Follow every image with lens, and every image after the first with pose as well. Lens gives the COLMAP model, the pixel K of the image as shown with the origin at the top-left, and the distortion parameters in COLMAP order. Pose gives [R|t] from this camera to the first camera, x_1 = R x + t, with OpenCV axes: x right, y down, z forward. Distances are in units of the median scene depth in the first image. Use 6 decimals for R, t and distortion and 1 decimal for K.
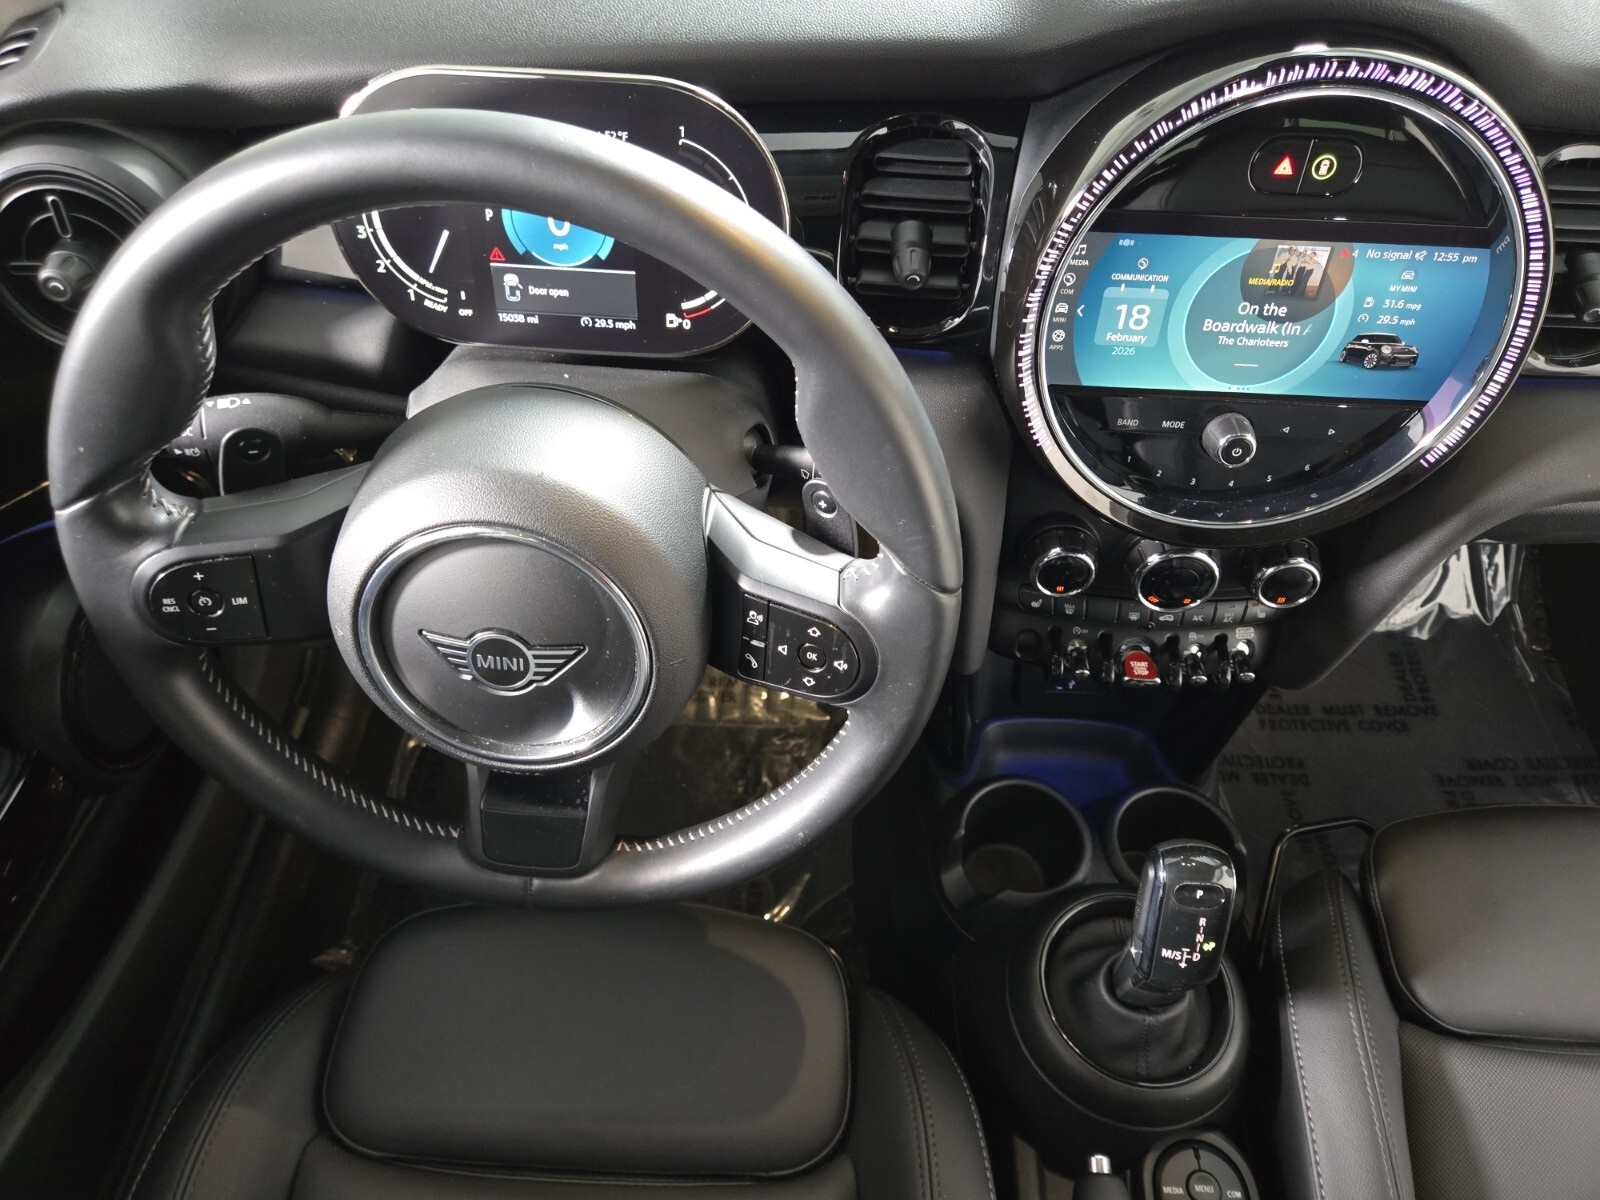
lens RADIAL K [[1081.7, 0, 803.5], [0, 1081.7, 588.9], [0, 0, 1]] dist [0.056046, -0.061692]
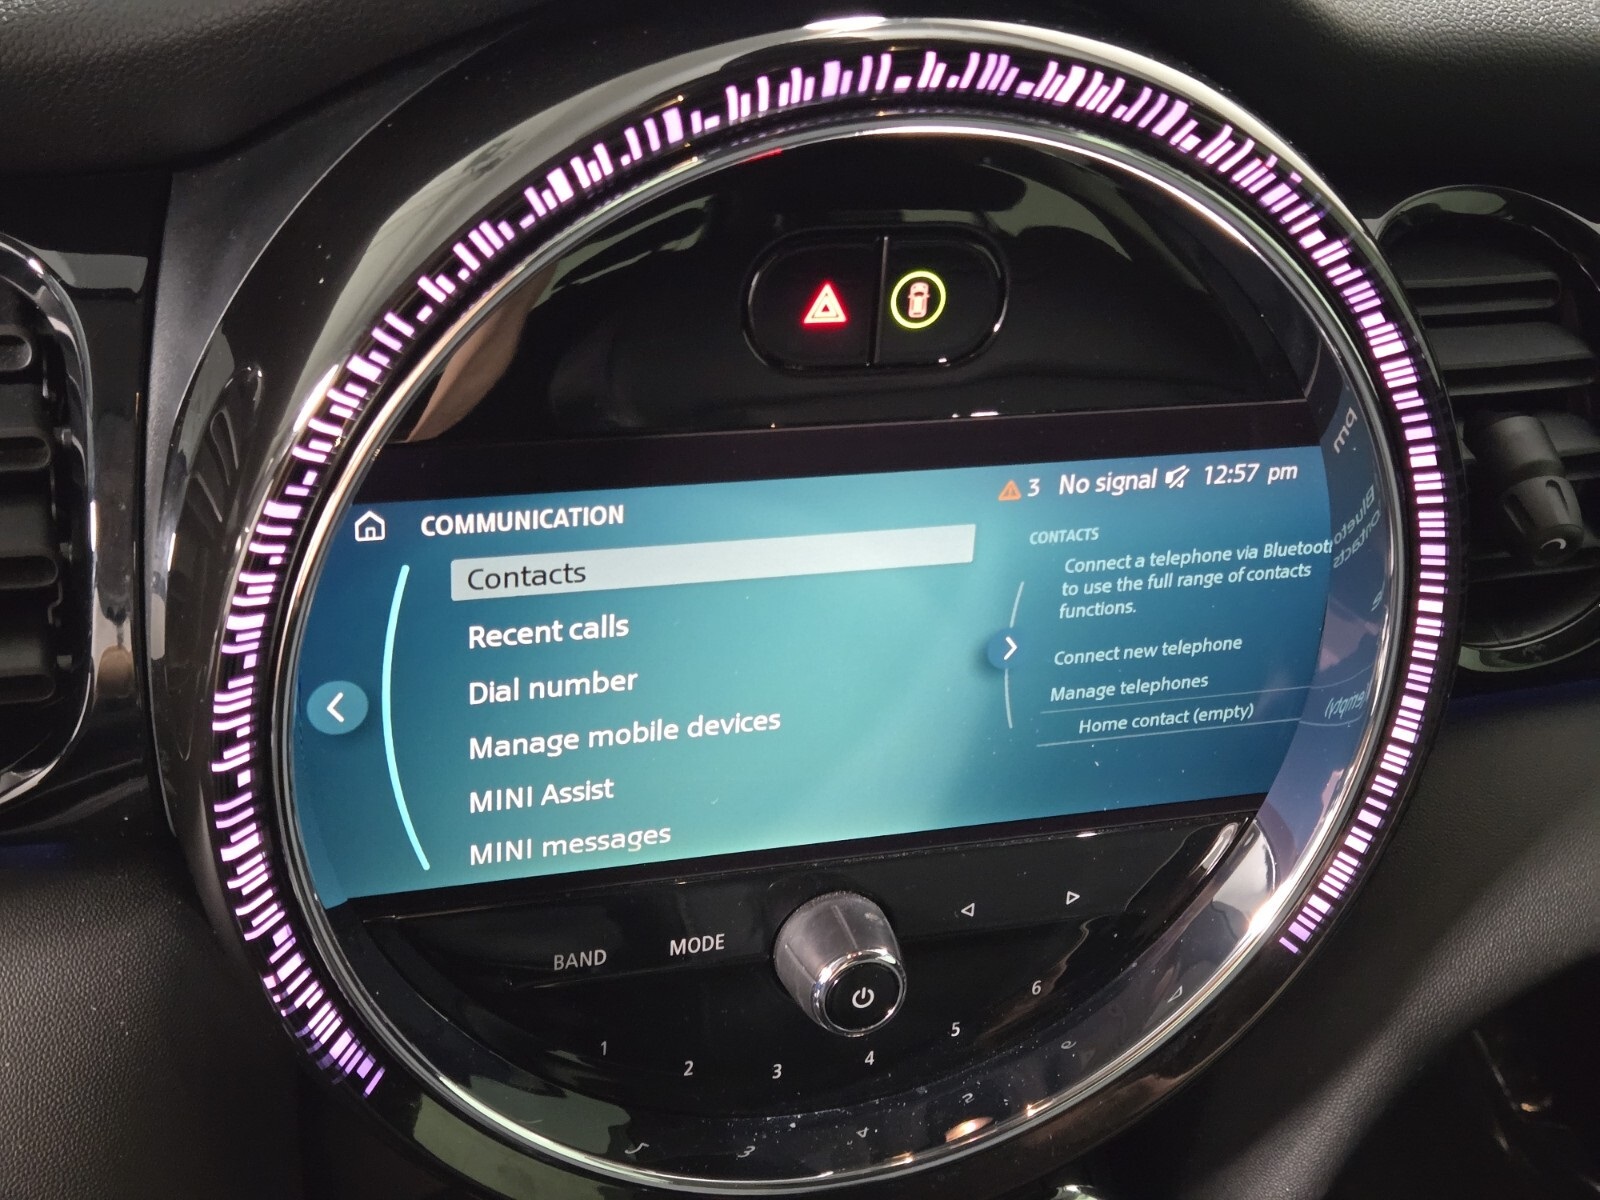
lens RADIAL K [[2101.9, 0, 800.0], [0, 2101.9, 600.0], [0, 0, 1]] dist [0.013281, -0.024295]
pose [[0.939944, -0.122765, 0.318487, 0.171431], [0.182636, 0.969163, -0.165433, -0.154384], [-0.288356, 0.213665, 0.933380, 0.310698]]
